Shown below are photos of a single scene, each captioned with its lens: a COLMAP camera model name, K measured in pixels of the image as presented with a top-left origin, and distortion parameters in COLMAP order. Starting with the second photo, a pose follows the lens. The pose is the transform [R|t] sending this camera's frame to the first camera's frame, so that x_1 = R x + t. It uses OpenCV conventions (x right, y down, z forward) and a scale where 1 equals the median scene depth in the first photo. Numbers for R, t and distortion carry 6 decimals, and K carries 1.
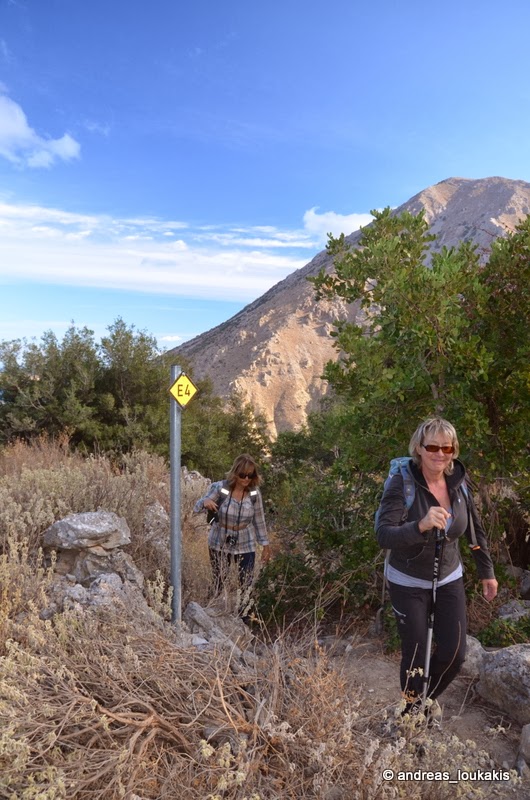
lens RADIAL K [[666.0, 0, 265.0], [0, 666.0, 400.0], [0, 0, 1]] dist [-0.120049, 0.001285]
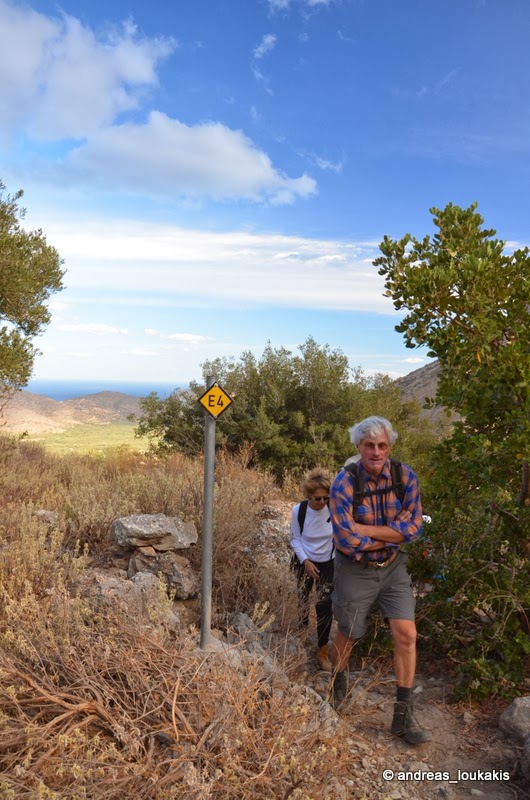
lens RADIAL K [[666.0, 0, 265.0], [0, 666.0, 400.0], [0, 0, 1]] dist [-0.120049, 0.001285]
pose [[0.915168, 0.013729, -0.402838, 0.134793], [-0.028047, 0.999166, -0.029666, 0.004624], [0.402095, 0.038448, 0.914790, 0.035143]]
